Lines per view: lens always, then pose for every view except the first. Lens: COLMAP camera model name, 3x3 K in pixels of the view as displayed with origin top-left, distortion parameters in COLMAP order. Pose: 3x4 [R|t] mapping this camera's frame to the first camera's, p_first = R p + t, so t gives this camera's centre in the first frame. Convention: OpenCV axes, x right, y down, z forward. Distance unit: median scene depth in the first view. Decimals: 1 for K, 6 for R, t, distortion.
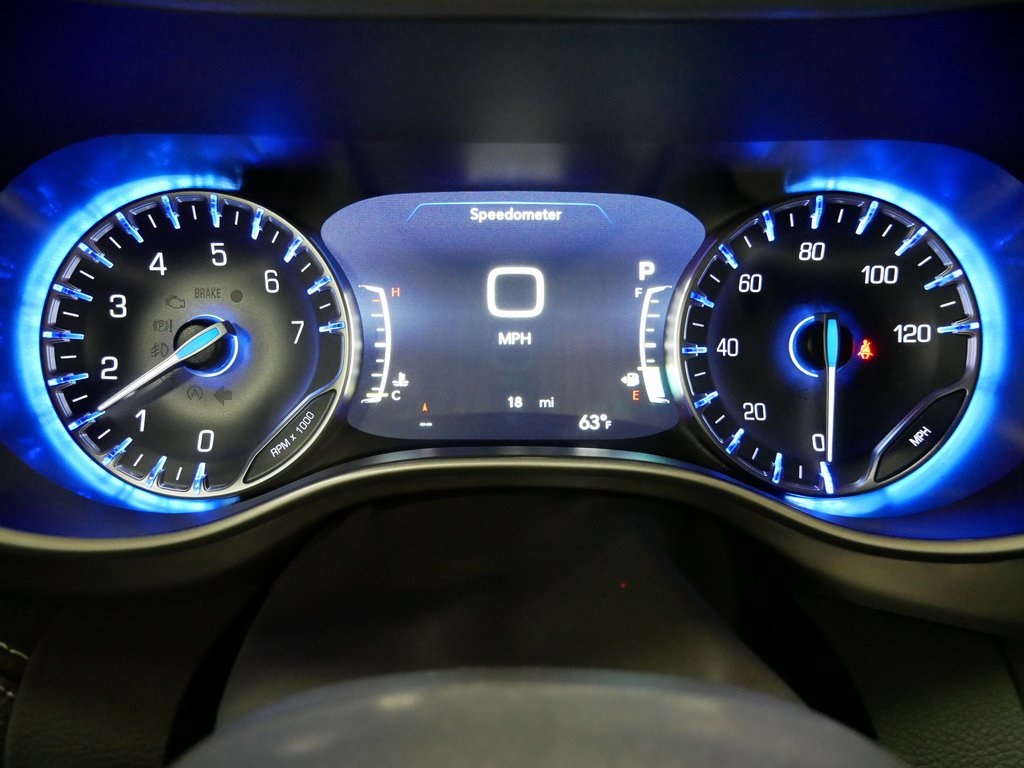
lens RADIAL K [[1012.1, 0, 512.0], [0, 1012.1, 384.0], [0, 0, 1]] dist [0.009389, 0.016919]
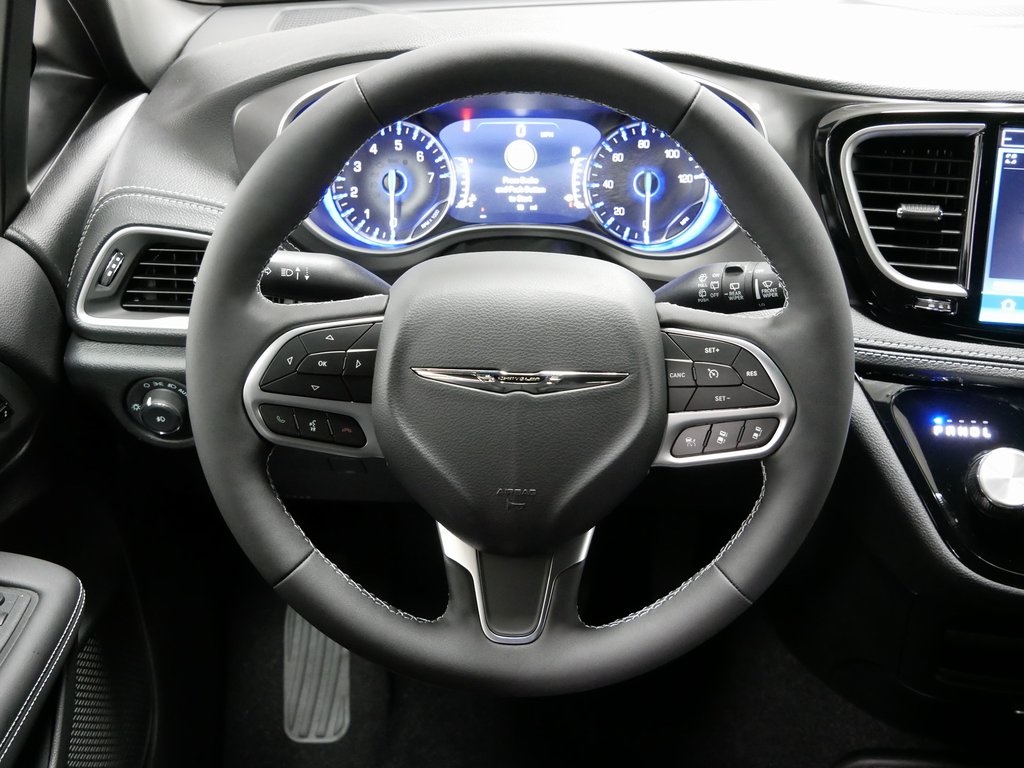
lens RADIAL K [[1365.0, 0, 512.0], [0, 1365.0, 384.0], [0, 0, 1]] dist [0.008057, 0.054669]
pose [[0.999783, 0.005175, -0.020188, 0.052650], [-0.003189, 0.995261, 0.097191, 0.124681], [0.020595, -0.097105, 0.995061, -2.341587]]
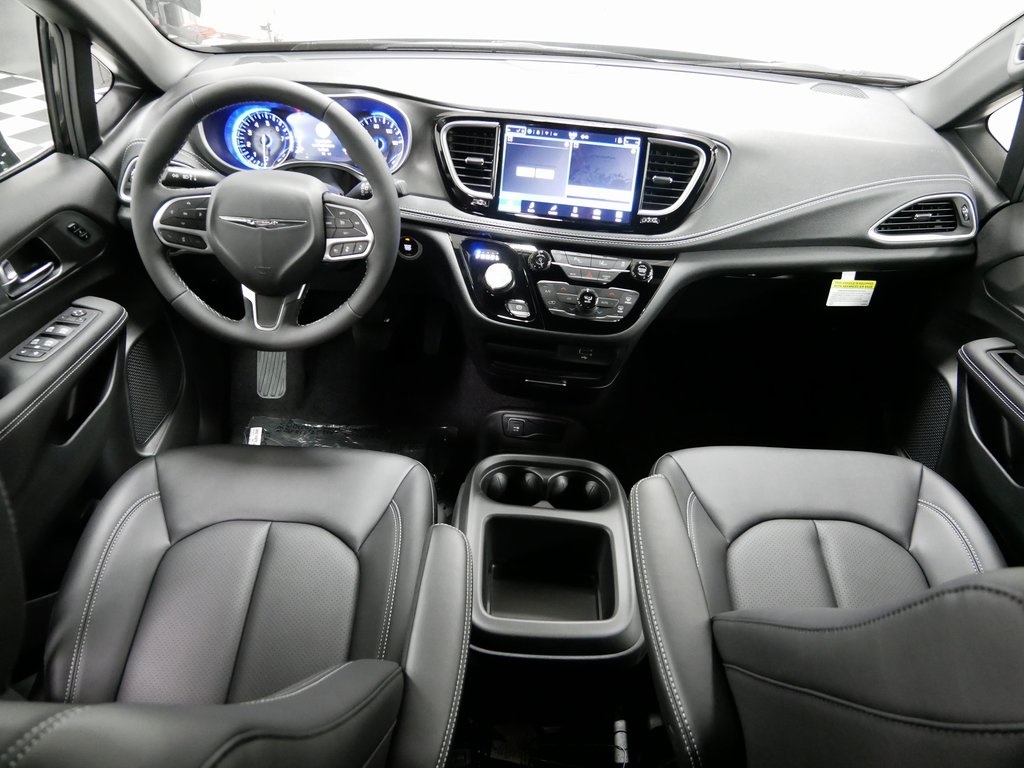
lens RADIAL K [[737.5, 0, 512.0], [0, 737.5, 384.0], [0, 0, 1]] dist [-0.035977, 0.000079]
pose [[0.999060, 0.043037, -0.005127, 1.120633], [-0.040260, 0.965322, 0.257939, 0.160656], [0.016051, -0.257490, 0.966148, -3.183924]]
